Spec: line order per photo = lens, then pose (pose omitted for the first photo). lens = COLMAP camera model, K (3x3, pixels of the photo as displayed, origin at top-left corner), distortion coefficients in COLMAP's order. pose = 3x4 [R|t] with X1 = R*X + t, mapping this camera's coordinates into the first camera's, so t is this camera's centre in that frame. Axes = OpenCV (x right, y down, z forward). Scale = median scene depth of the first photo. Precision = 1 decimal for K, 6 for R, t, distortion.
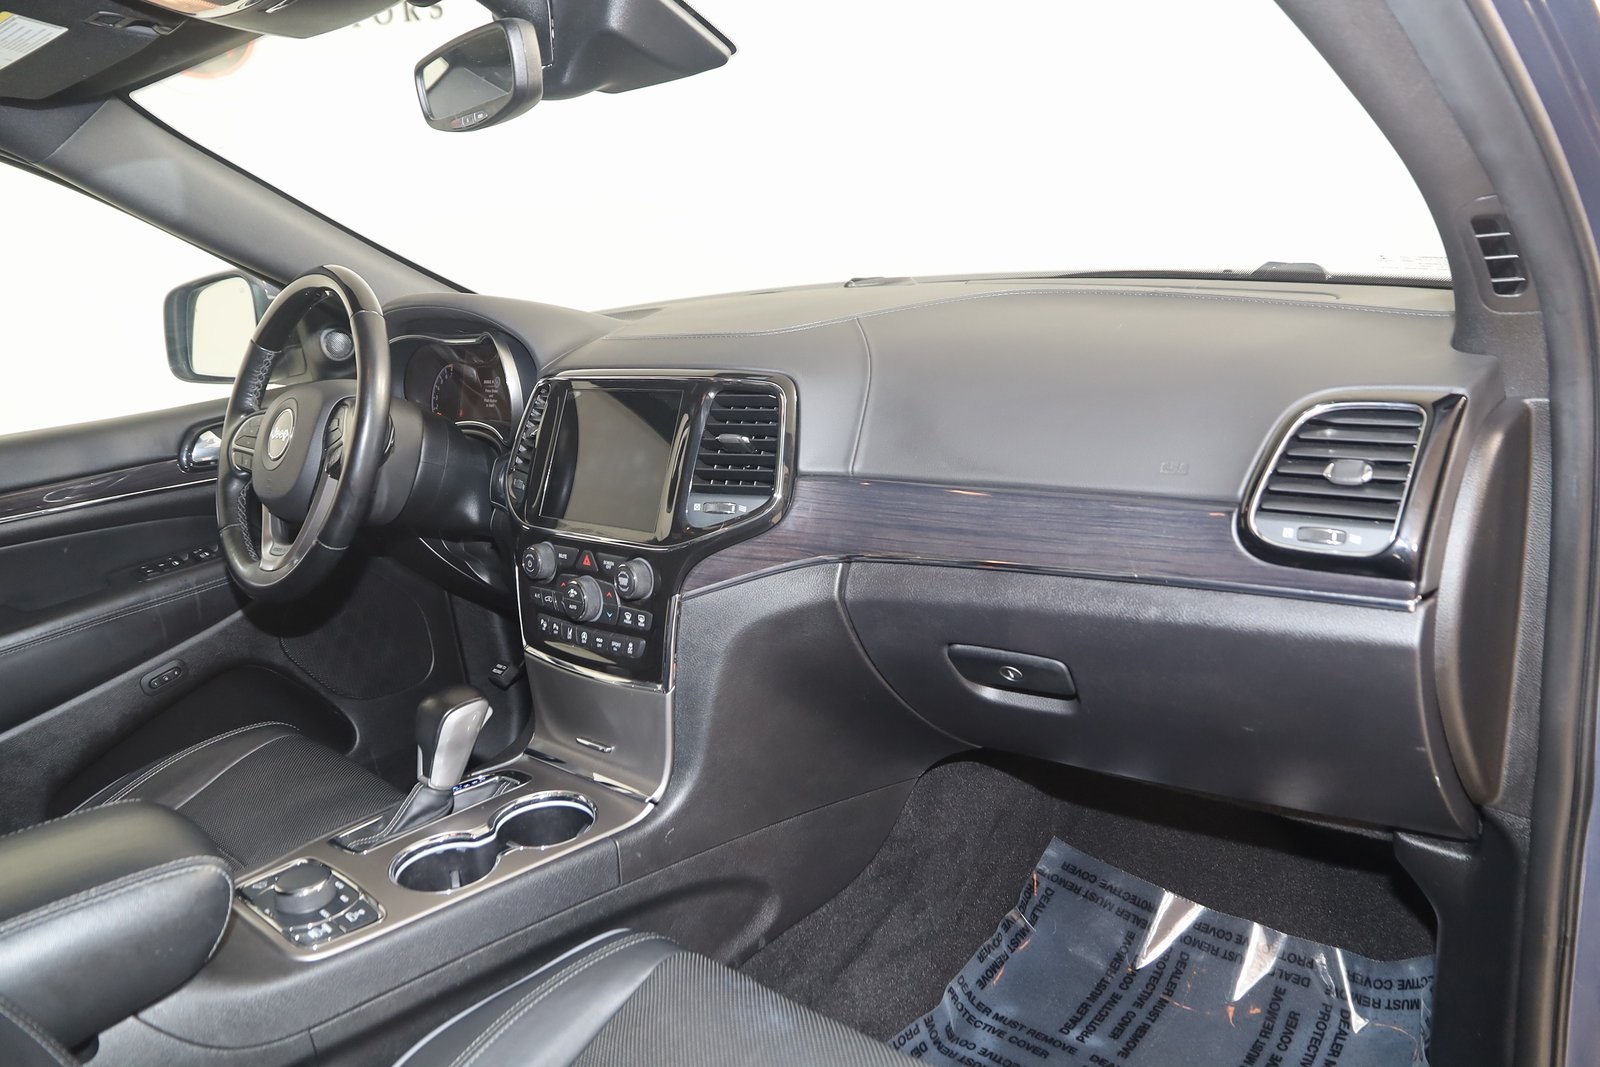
lens RADIAL K [[1130.5, 0, 800.0], [0, 1130.5, 533.5], [0, 0, 1]] dist [-0.134346, 0.096030]
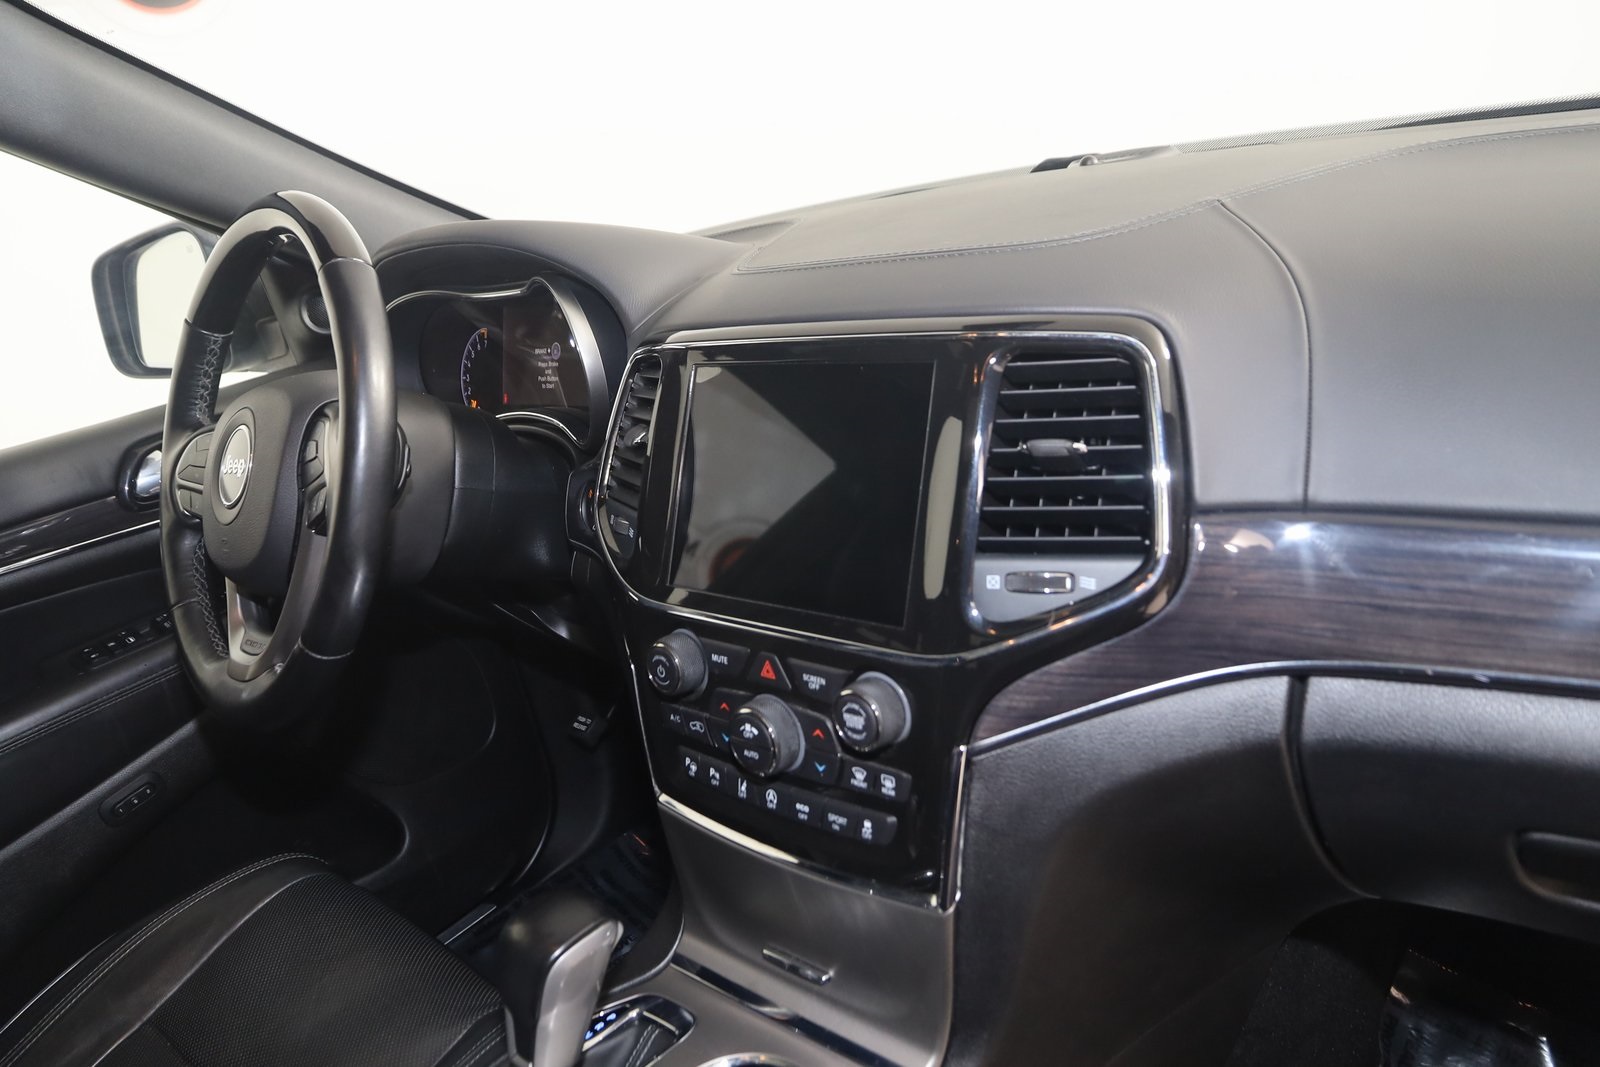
lens RADIAL K [[1130.5, 0, 800.0], [0, 1130.5, 533.5], [0, 0, 1]] dist [-0.134346, 0.096030]
pose [[0.996564, -0.075702, -0.033608, -0.130749], [0.077845, 0.994653, 0.067861, -0.071800], [0.028291, -0.070244, 0.997129, 0.385250]]
